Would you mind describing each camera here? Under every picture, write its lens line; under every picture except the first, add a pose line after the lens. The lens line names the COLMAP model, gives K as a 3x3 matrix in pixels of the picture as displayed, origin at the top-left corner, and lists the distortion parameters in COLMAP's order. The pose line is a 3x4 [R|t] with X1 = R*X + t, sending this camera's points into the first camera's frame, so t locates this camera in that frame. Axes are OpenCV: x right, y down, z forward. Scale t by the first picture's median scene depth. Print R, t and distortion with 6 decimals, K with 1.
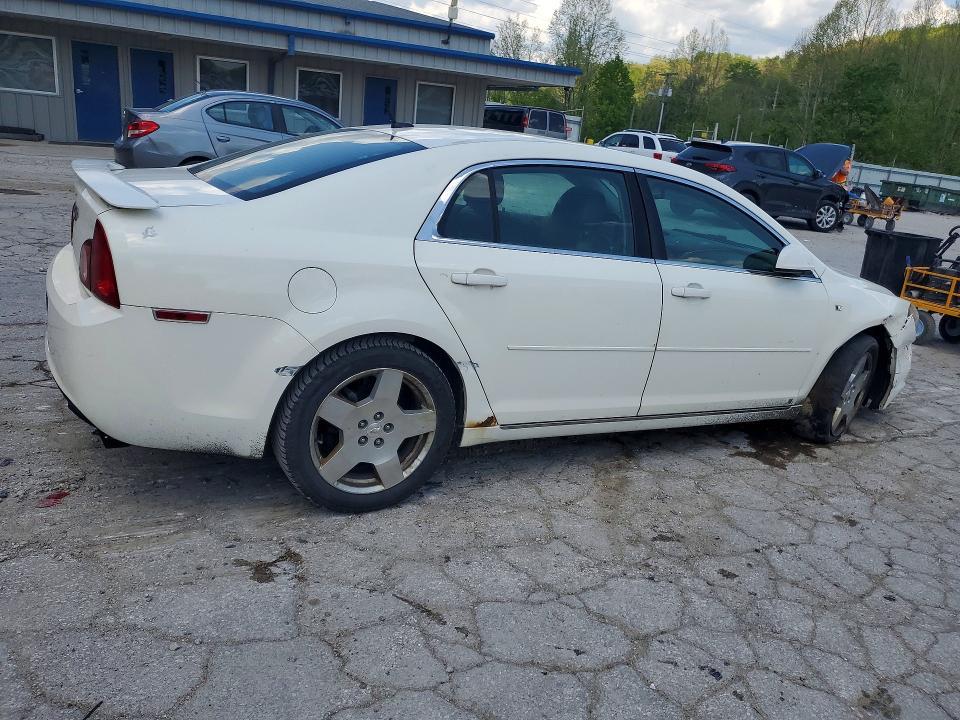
lens RADIAL K [[749.6, 0, 480.0], [0, 749.6, 360.0], [0, 0, 1]] dist [-0.008863, -0.002641]
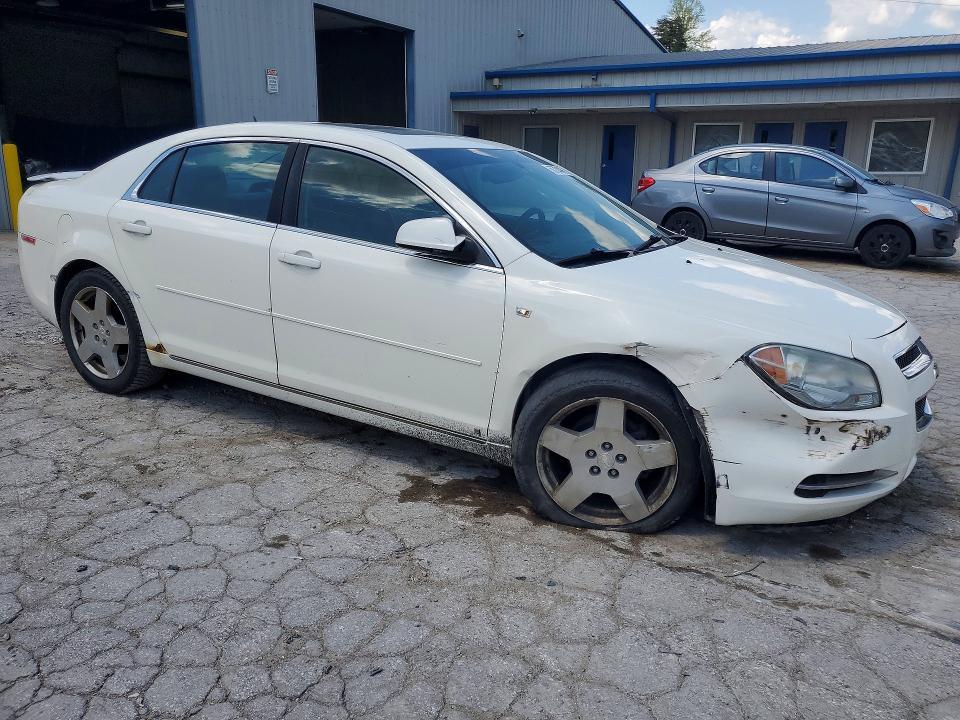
lens RADIAL K [[739.2, 0, 480.0], [0, 739.2, 360.0], [0, 0, 1]] dist [0.071849, -0.143852]
pose [[0.530844, 0.133936, -0.836819, 1.153040], [-0.224293, 0.974426, 0.013678, -0.029355], [0.817250, 0.180432, 0.547309, 0.659131]]
